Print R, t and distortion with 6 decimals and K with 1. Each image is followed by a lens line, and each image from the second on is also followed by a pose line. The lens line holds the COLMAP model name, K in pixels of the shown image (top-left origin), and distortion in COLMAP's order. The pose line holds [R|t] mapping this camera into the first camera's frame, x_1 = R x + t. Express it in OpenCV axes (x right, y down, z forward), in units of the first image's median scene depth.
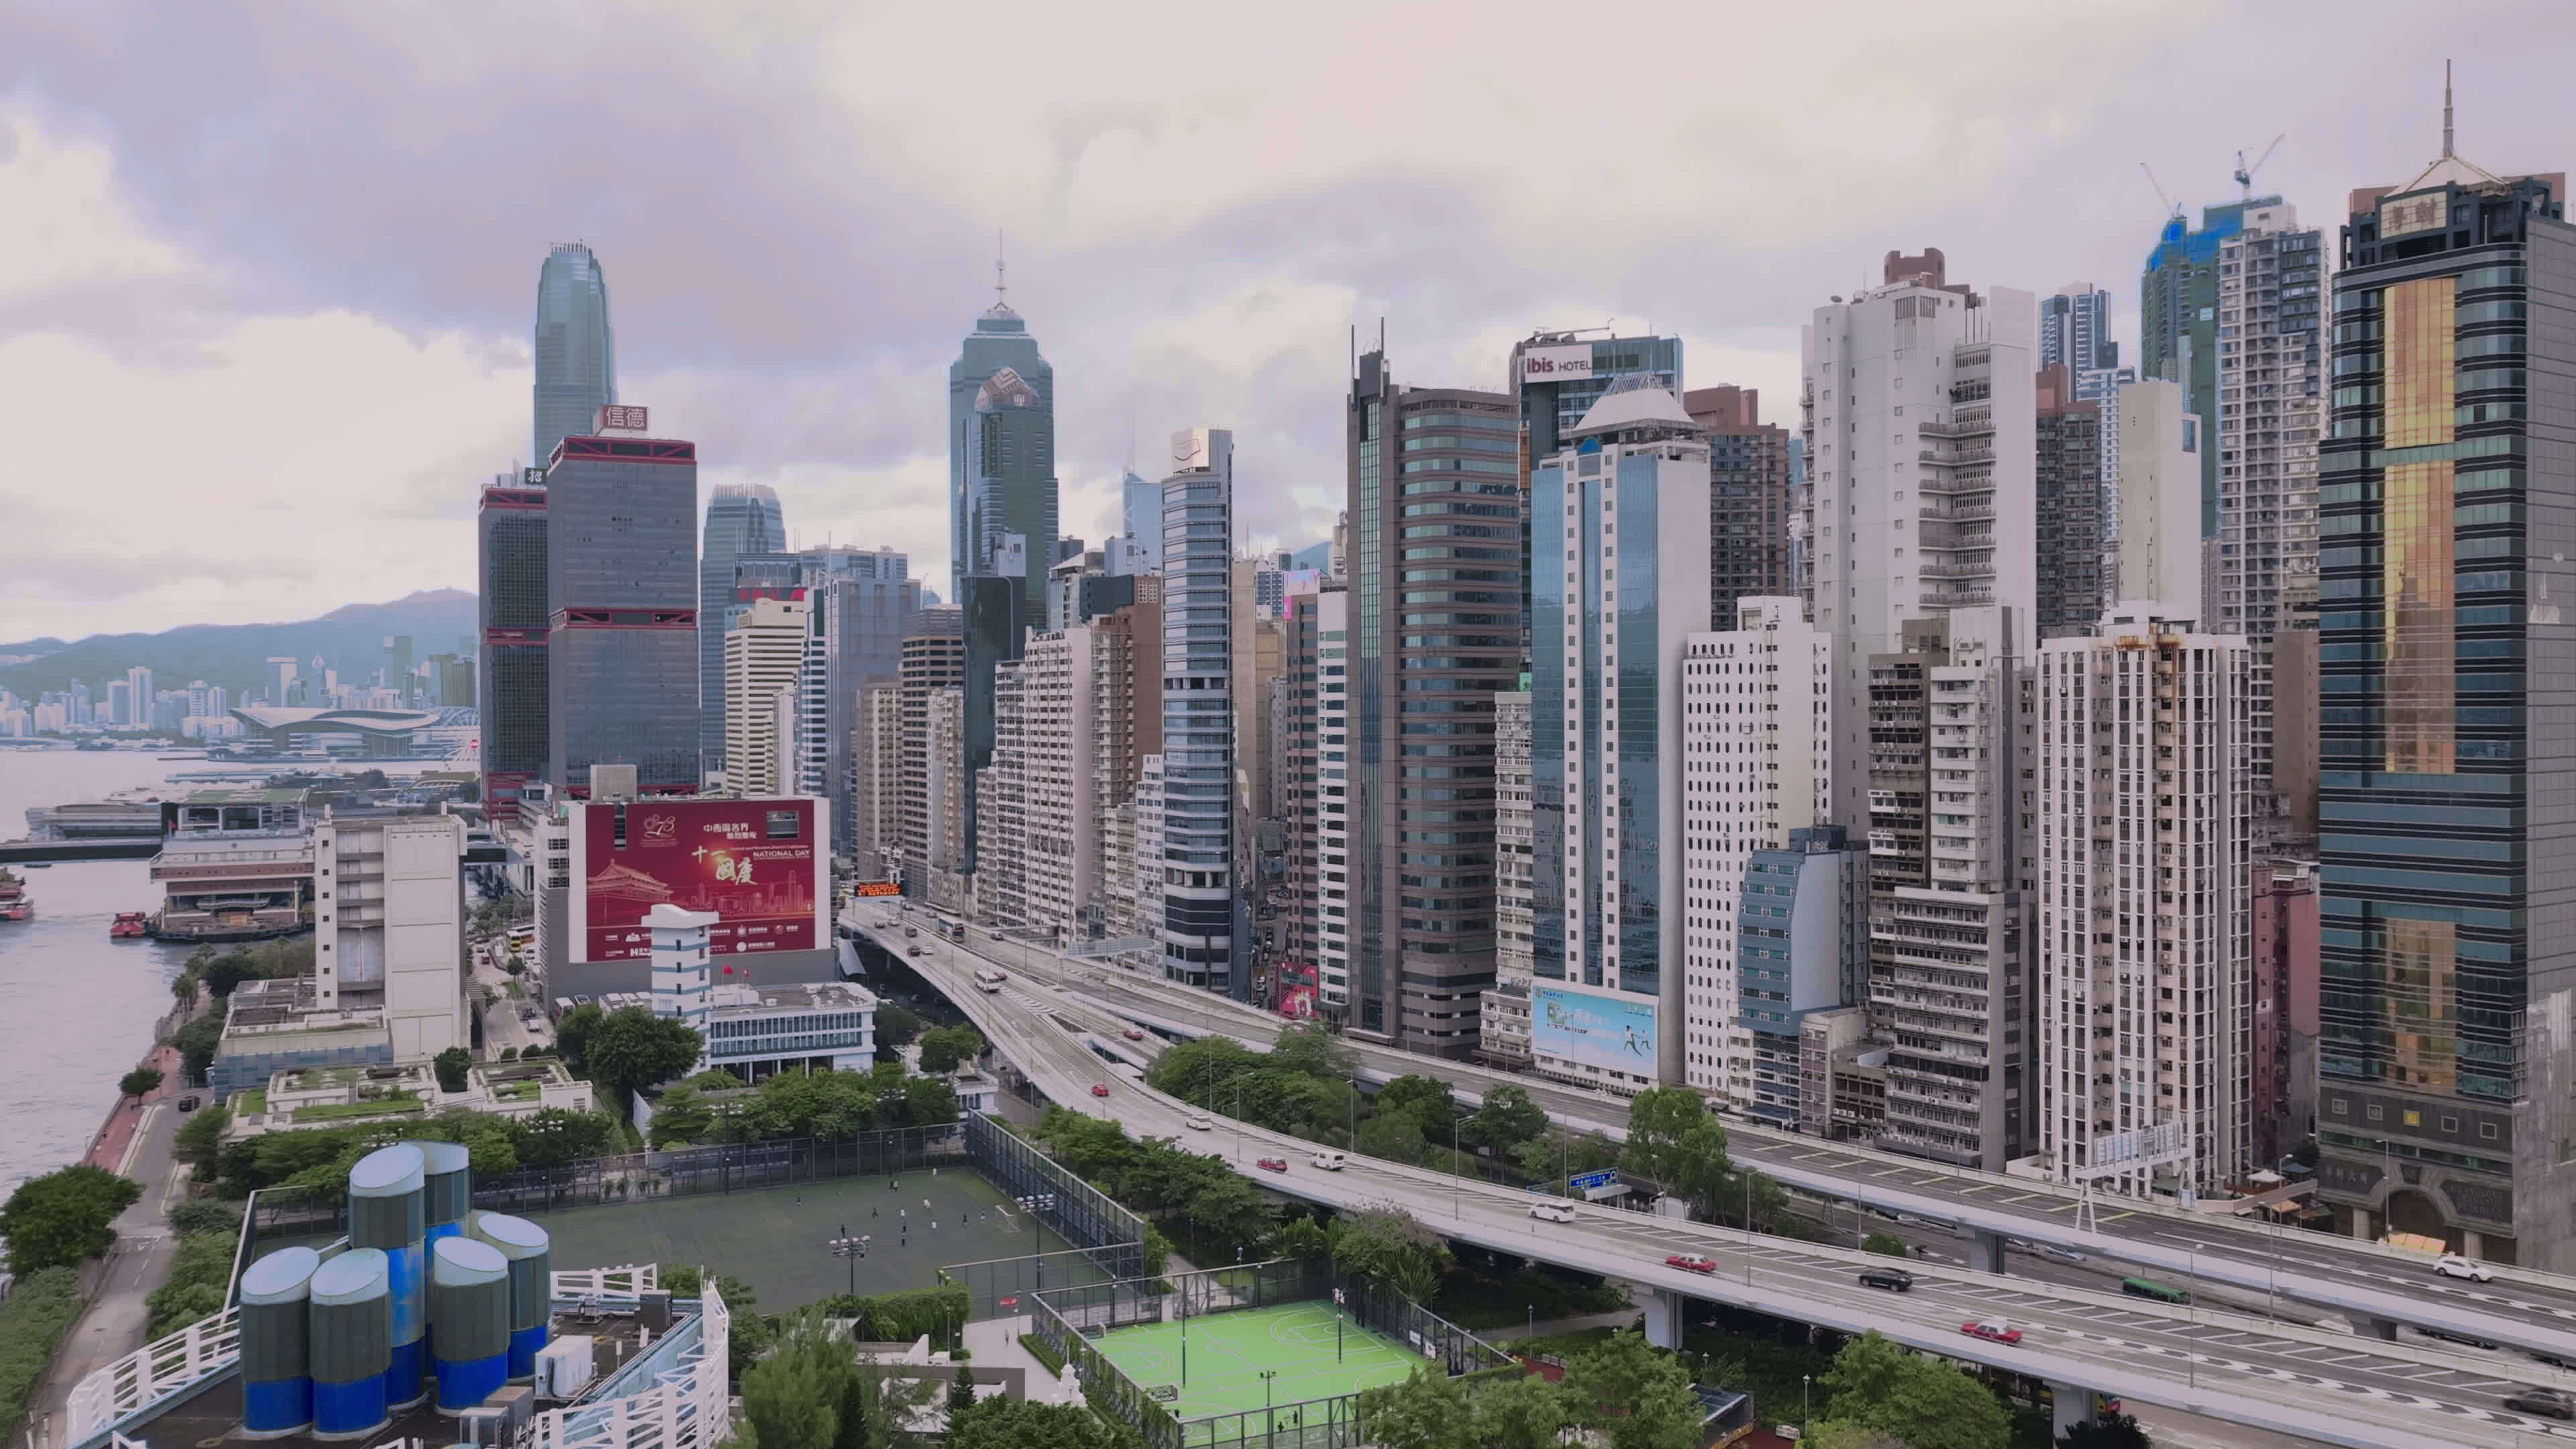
lens RADIAL K [[1989.7, 0, 1278.8], [0, 1989.7, 727.6], [0, 0, 1]] dist [0.002946, -0.002386]
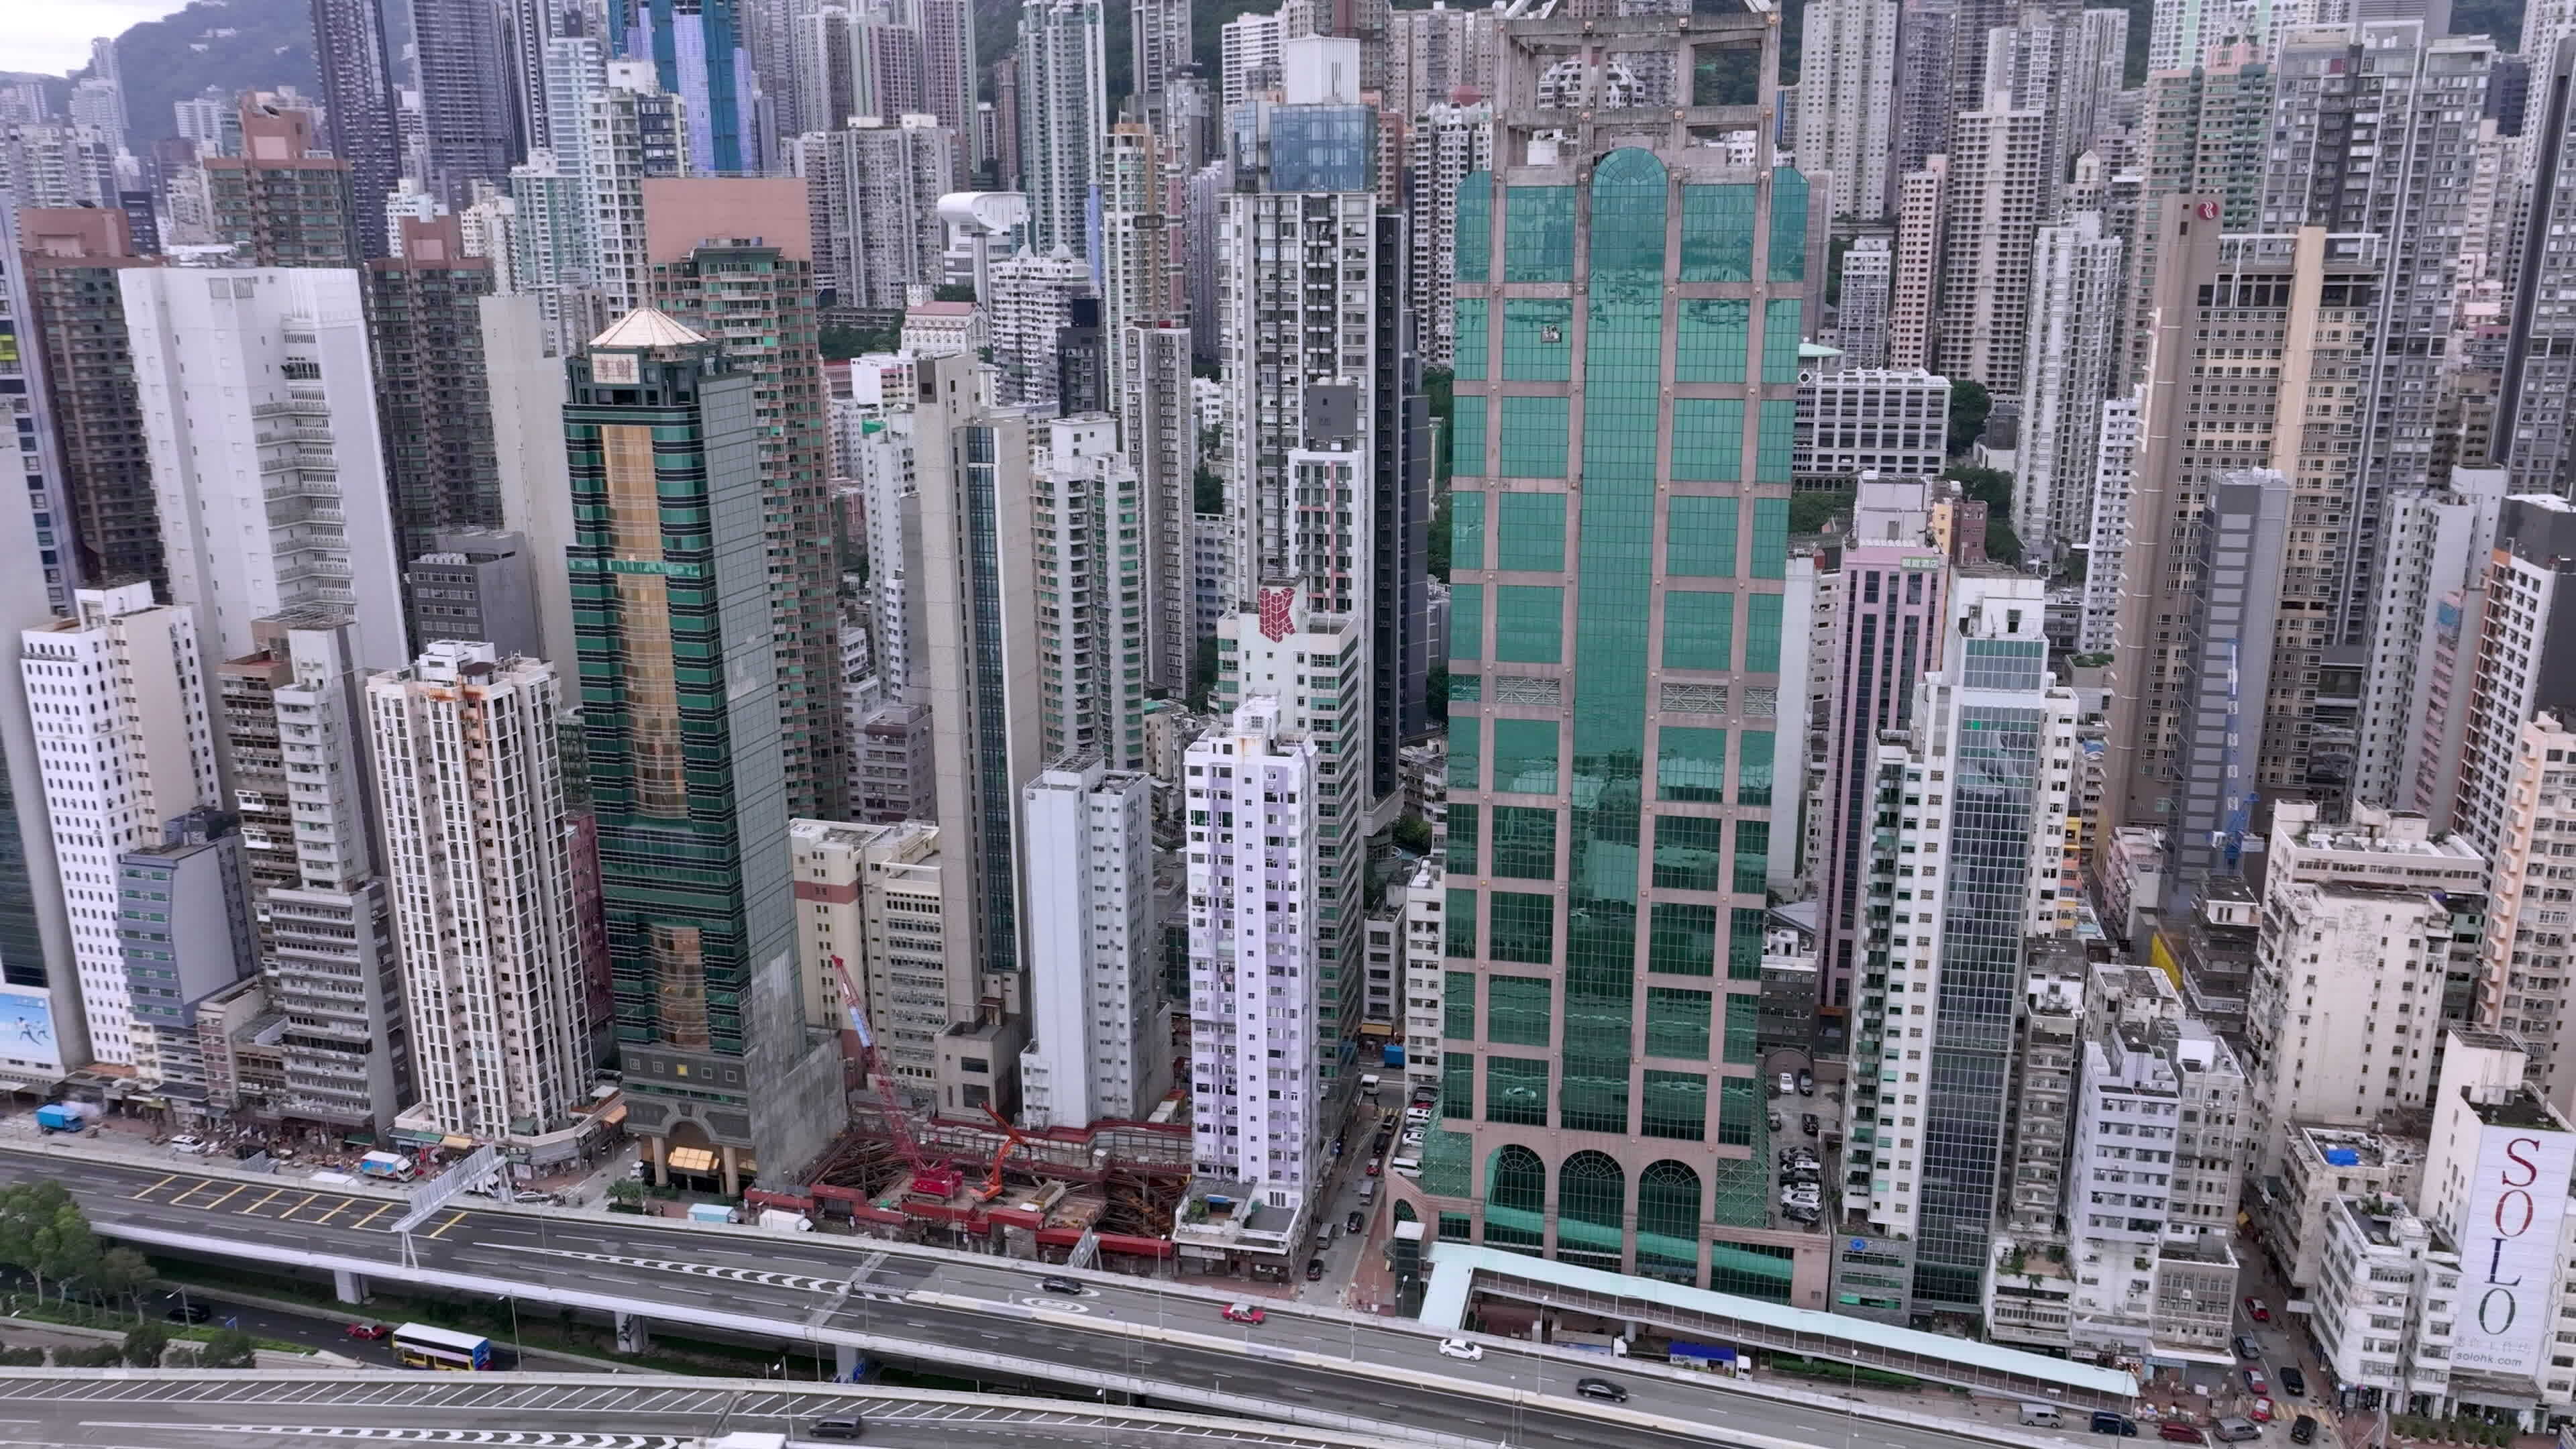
lens RADIAL K [[1925.0, 0, 1276.1], [0, 1925.0, 725.5], [0, 0, 1]] dist [-0.002404, 0.023402]
pose [[0.776103, -0.166496, 0.608229, 0.104398], [0.009641, 0.967536, 0.252551, -0.246130], [-0.630532, -0.190142, 0.752513, -0.109295]]
